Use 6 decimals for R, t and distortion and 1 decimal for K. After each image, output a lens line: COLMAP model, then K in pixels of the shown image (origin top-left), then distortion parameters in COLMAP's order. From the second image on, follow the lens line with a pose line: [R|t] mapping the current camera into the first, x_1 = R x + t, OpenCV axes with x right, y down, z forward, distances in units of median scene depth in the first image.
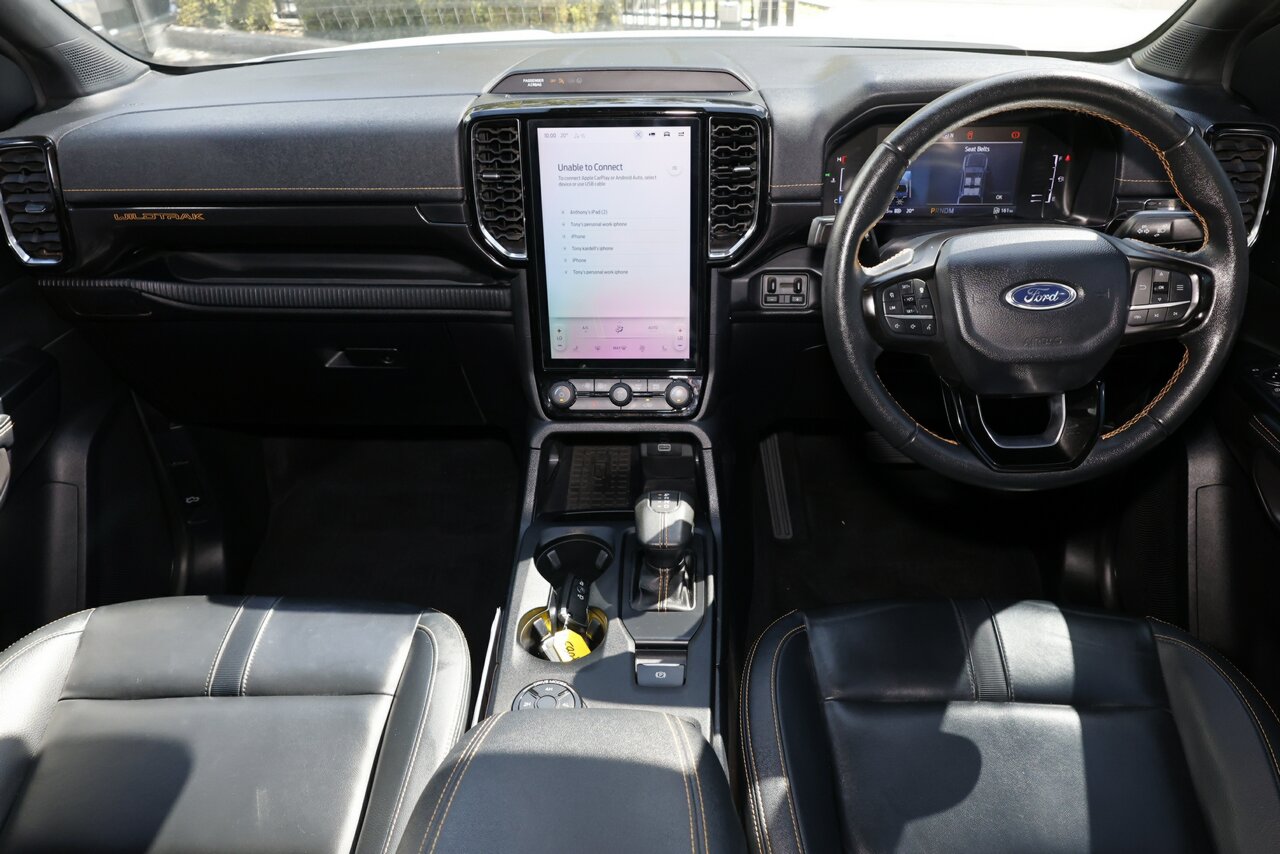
lens RADIAL K [[882.1, 0, 640.0], [0, 882.1, 427.0], [0, 0, 1]] dist [0.002538, 0.004462]
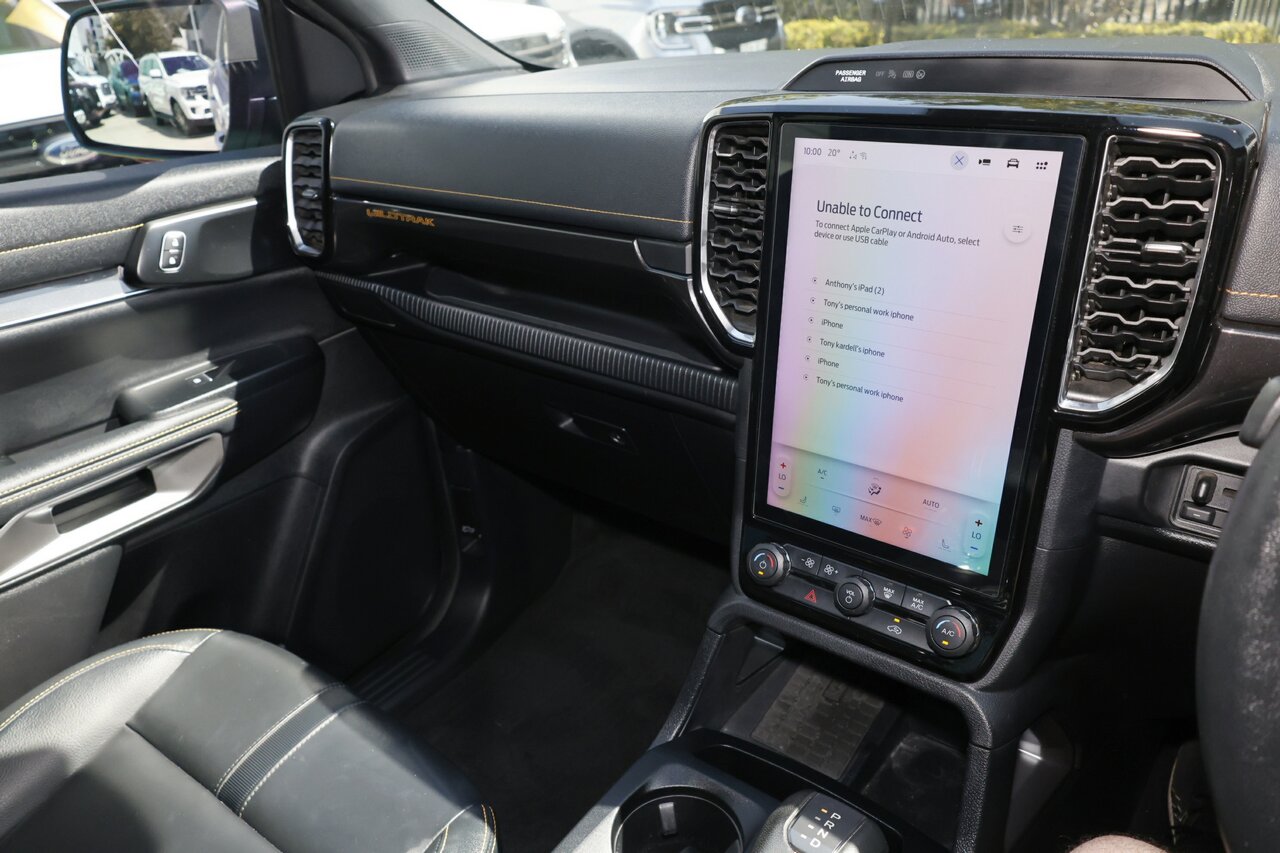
lens RADIAL K [[882.1, 0, 640.0], [0, 882.1, 426.5], [0, 0, 1]] dist [0.002538, 0.004462]
pose [[0.812929, 0.236571, -0.532147, 0.156544], [-0.269794, 0.962787, 0.015868, -0.123157], [0.516098, 0.130671, 0.846503, 0.436829]]
